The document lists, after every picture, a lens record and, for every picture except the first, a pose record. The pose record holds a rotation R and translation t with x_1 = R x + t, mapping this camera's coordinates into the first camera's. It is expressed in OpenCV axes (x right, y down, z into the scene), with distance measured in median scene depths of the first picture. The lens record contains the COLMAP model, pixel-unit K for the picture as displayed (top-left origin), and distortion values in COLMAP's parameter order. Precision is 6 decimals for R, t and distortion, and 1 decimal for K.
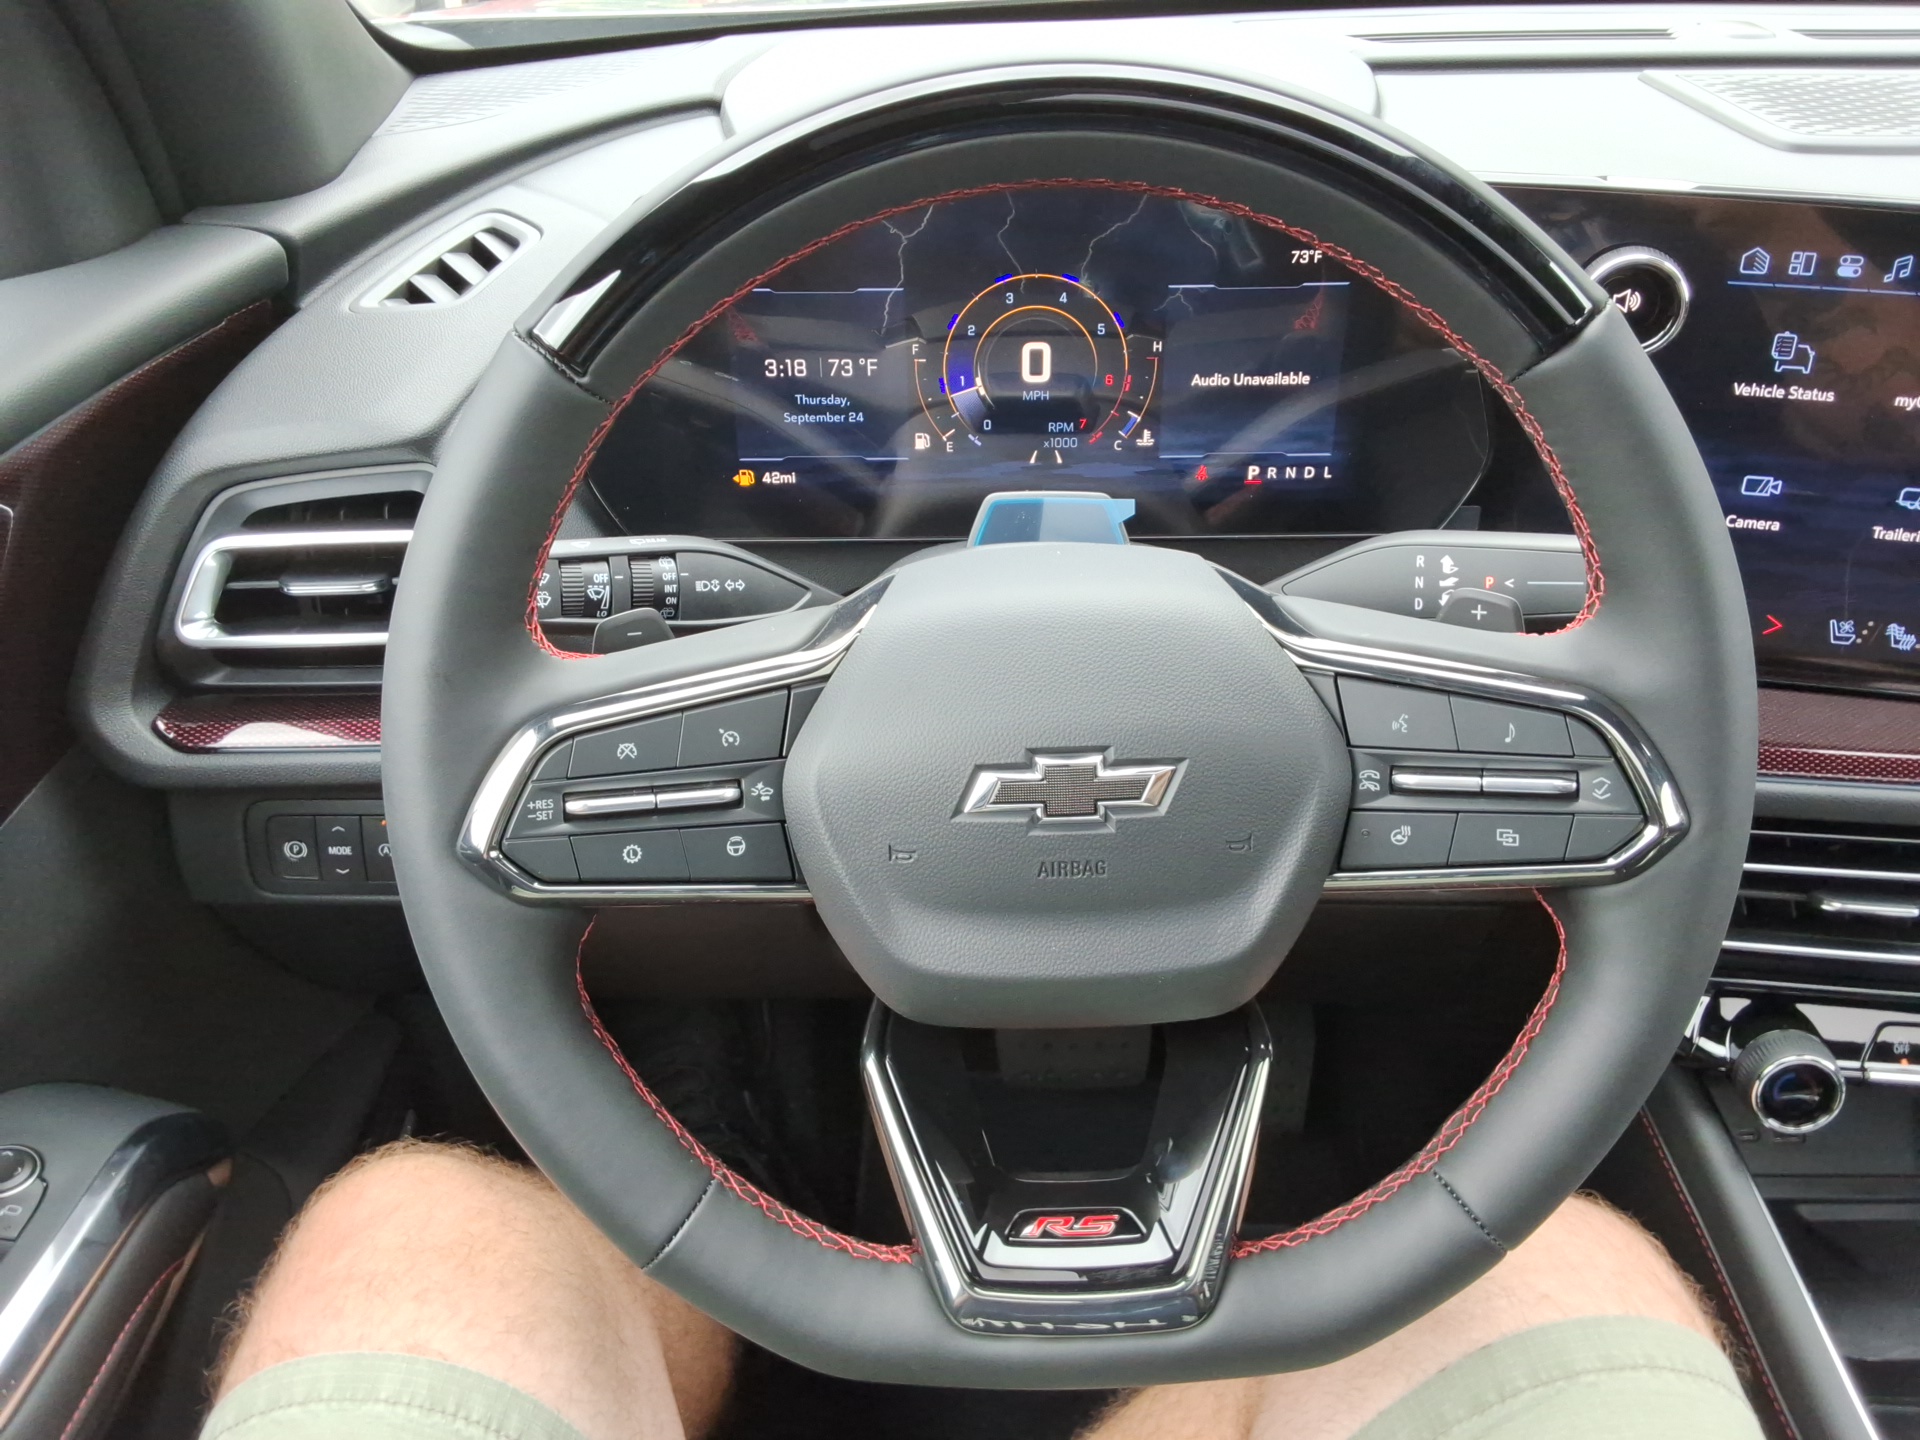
lens RADIAL K [[1550.6, 0, 967.0], [0, 1550.6, 714.1], [0, 0, 1]] dist [0.113497, -0.166736]
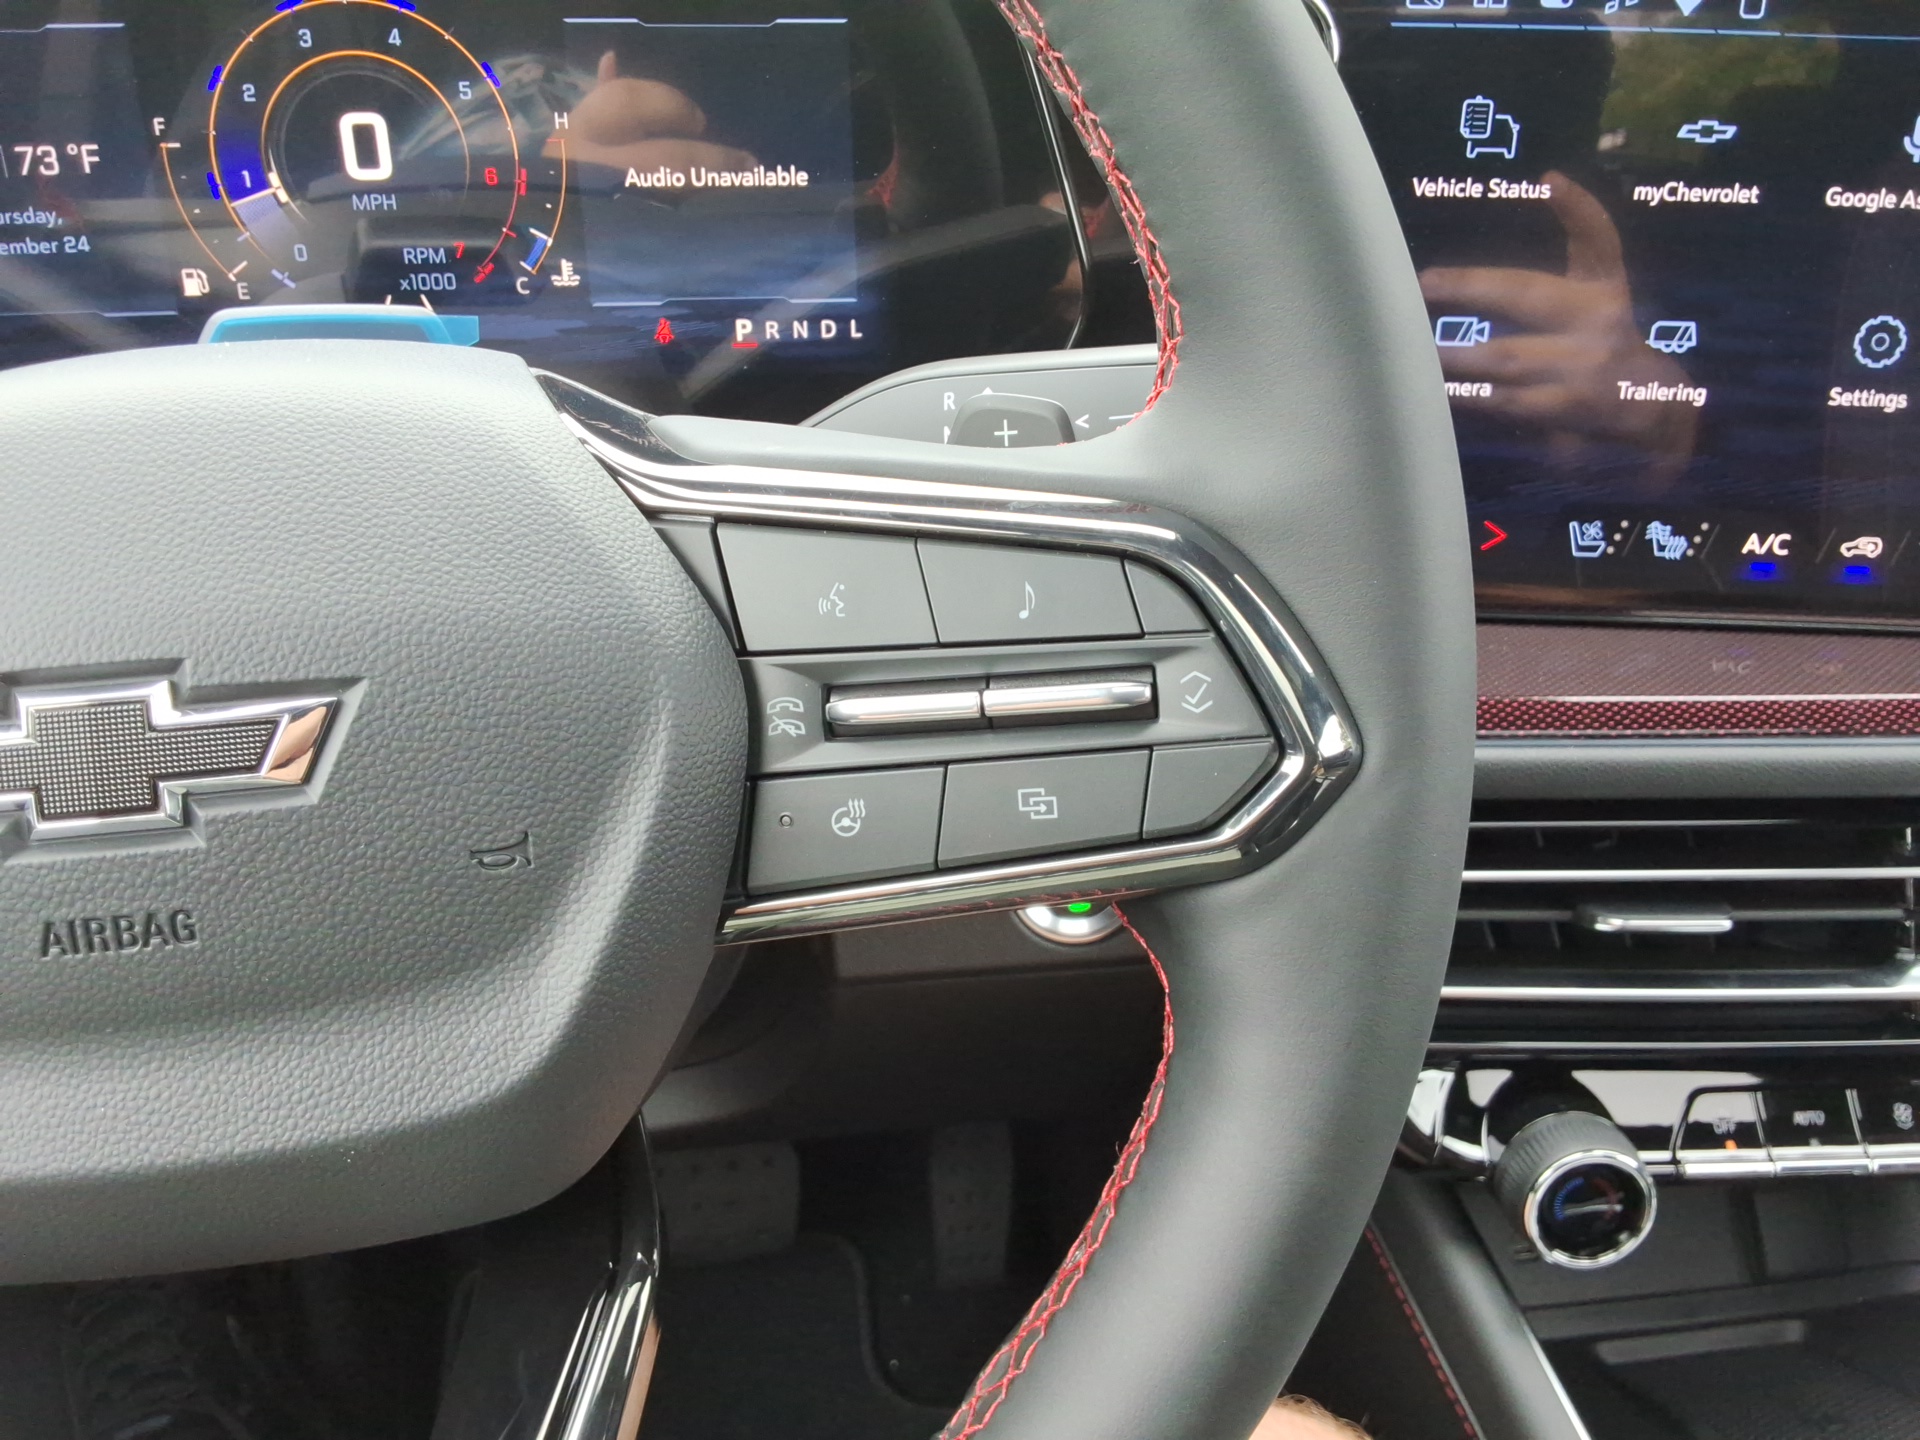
lens RADIAL K [[1558.1, 0, 969.3], [0, 1558.1, 724.0], [0, 0, 1]] dist [0.120353, -0.200433]
pose [[0.988413, -0.055194, 0.141395, 0.182816], [0.064339, 0.996066, -0.060939, 0.059862], [-0.137475, 0.069330, 0.988076, 0.359186]]
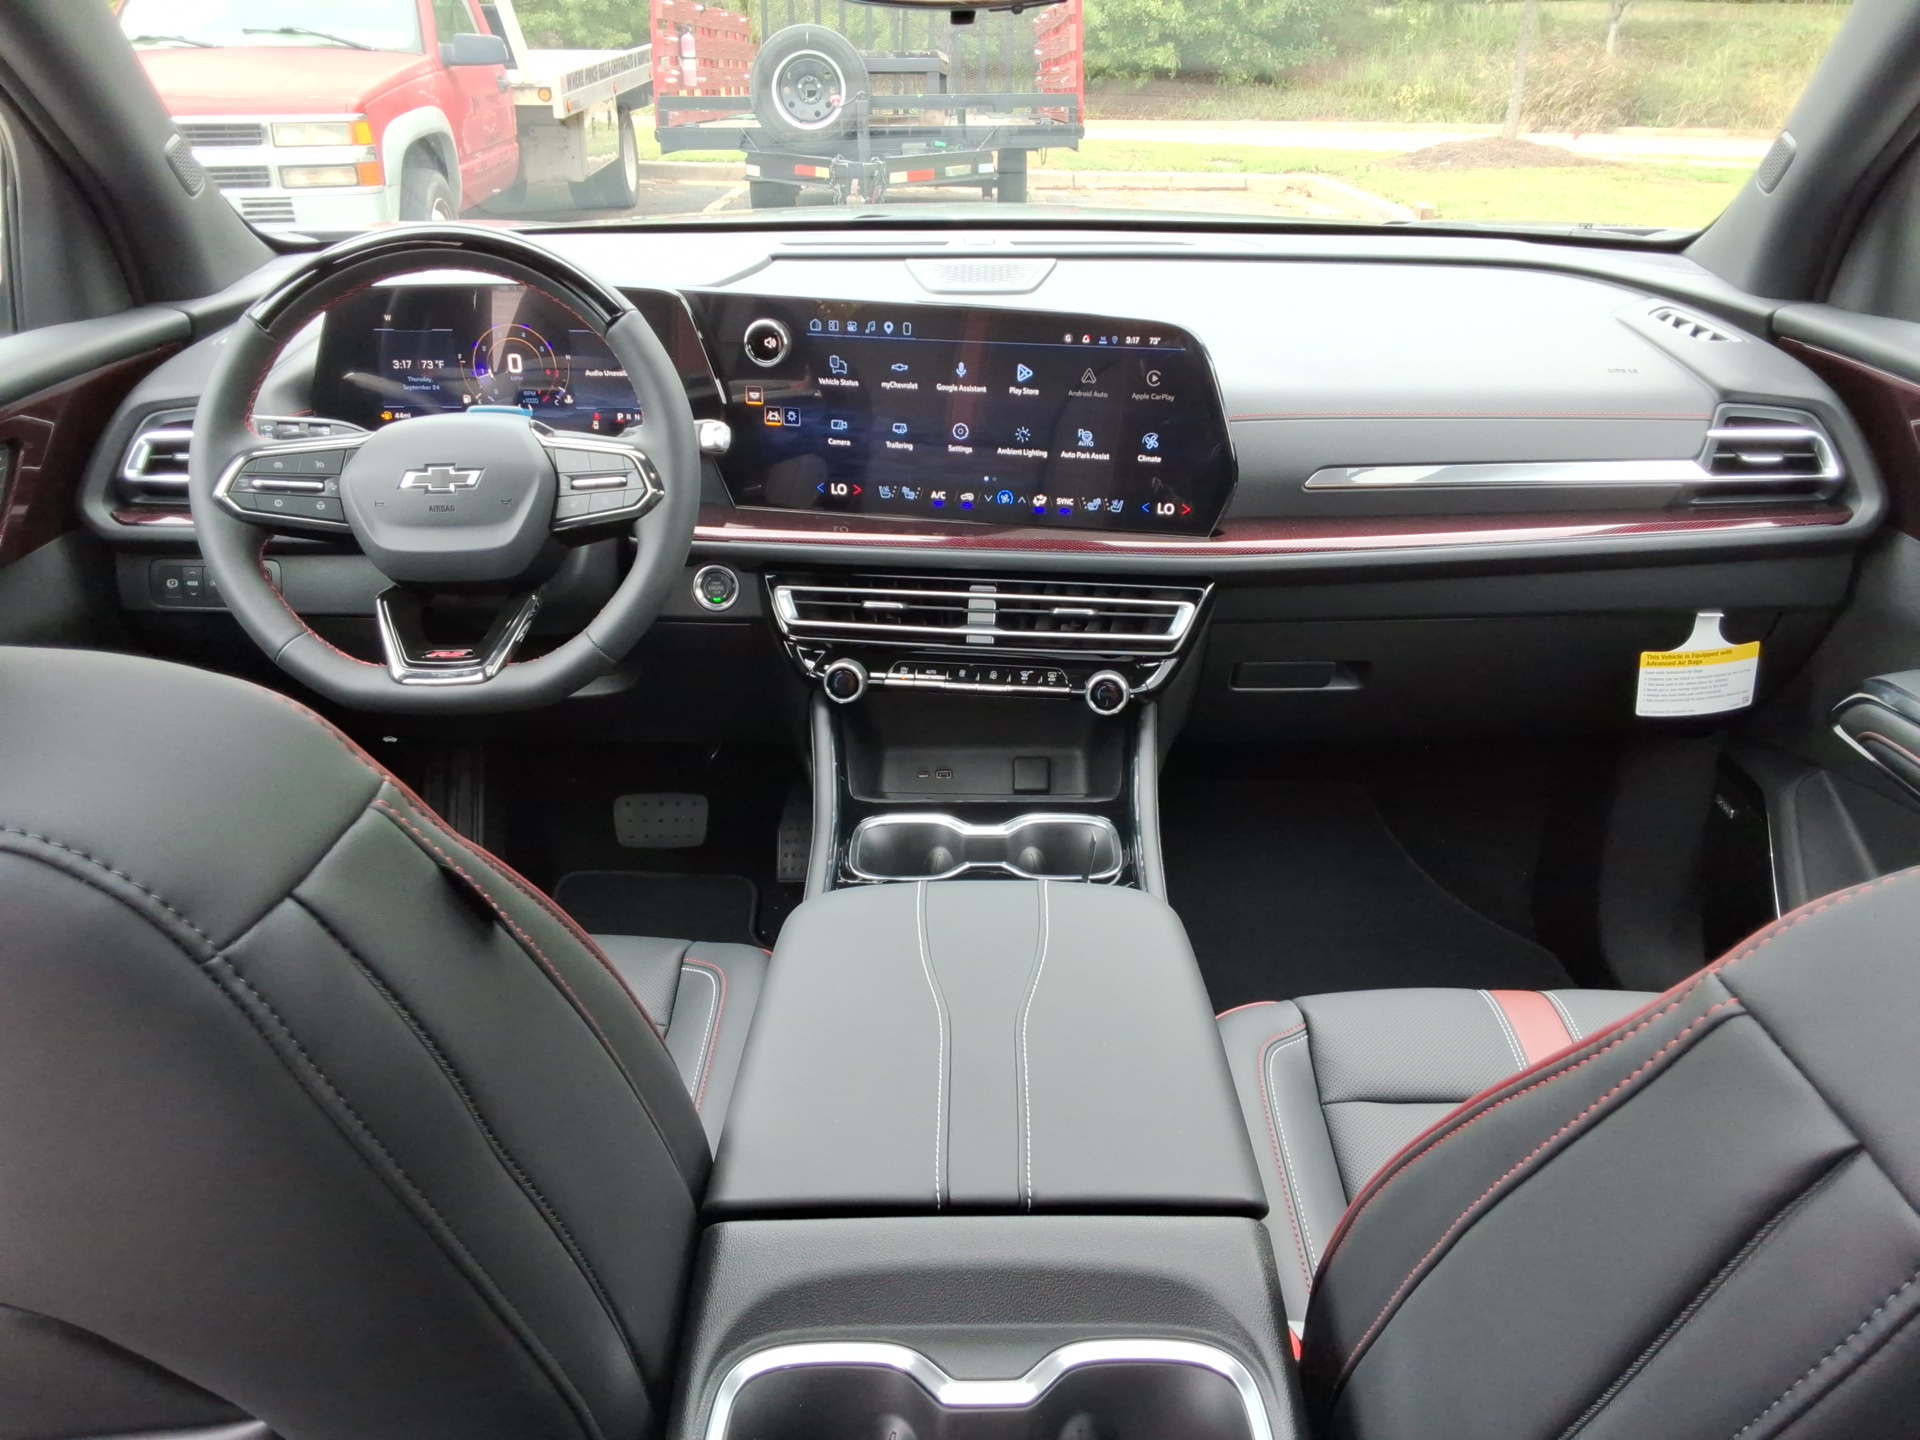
lens RADIAL K [[1543.7, 0, 968.8], [0, 1543.7, 713.6], [0, 0, 1]] dist [0.113088, -0.187506]
pose [[0.999963, 0.006719, 0.005380, 0.702290], [-0.005902, 0.990180, -0.139672, 0.596921], [-0.006266, 0.139635, 0.990183, -1.190905]]
